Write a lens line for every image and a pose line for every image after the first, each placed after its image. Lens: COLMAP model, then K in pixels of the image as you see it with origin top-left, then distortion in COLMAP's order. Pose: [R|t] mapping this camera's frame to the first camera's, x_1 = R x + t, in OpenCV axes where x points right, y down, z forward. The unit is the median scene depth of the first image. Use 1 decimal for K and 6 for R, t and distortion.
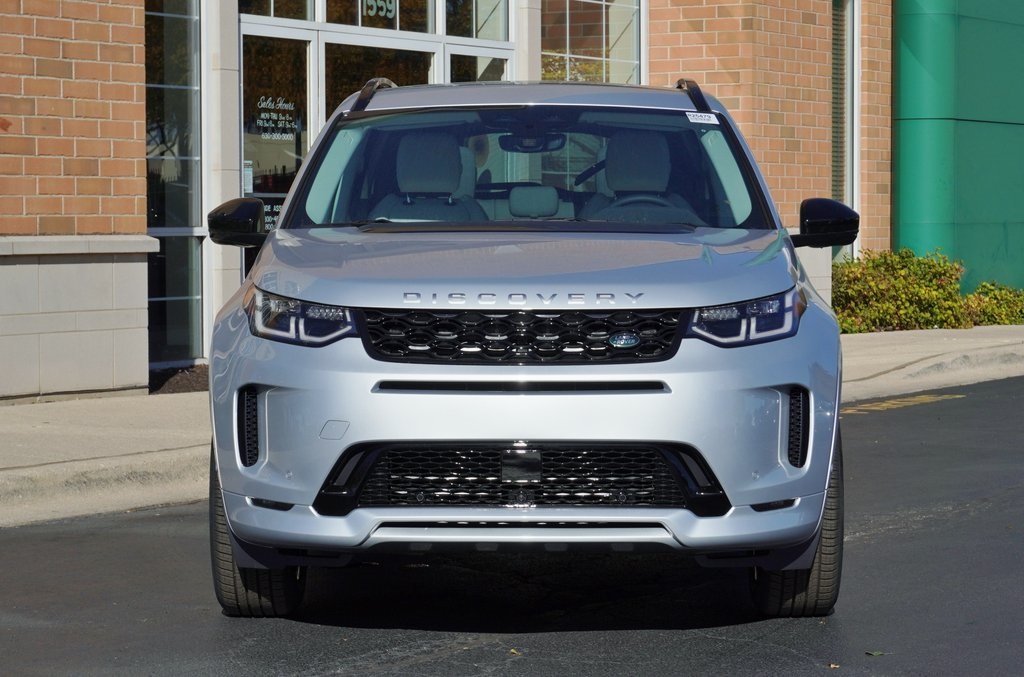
lens RADIAL K [[2899.8, 0, 512.0], [0, 2899.8, 338.5], [0, 0, 1]] dist [0.031352, 0.171613]
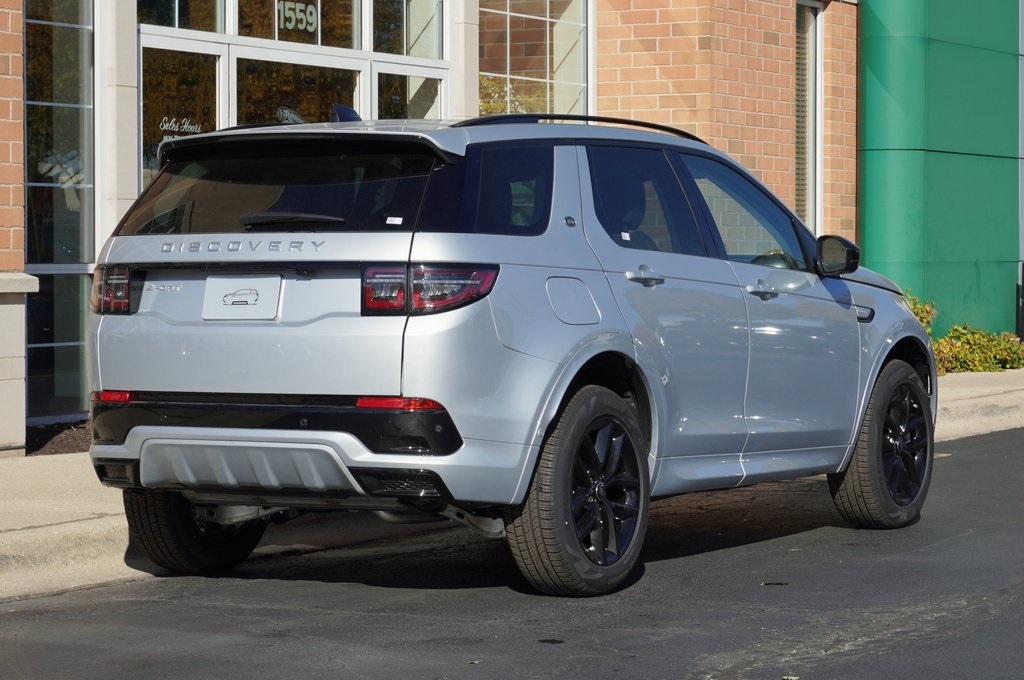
lens RADIAL K [[2899.8, 0, 512.0], [0, 2899.8, 340.0], [0, 0, 1]] dist [0.031352, 0.171613]
pose [[0.999781, 0.002661, 0.020736, 0.002046], [-0.002404, 0.999920, -0.012412, -0.004184], [-0.020768, 0.012359, 0.999708, 0.106473]]
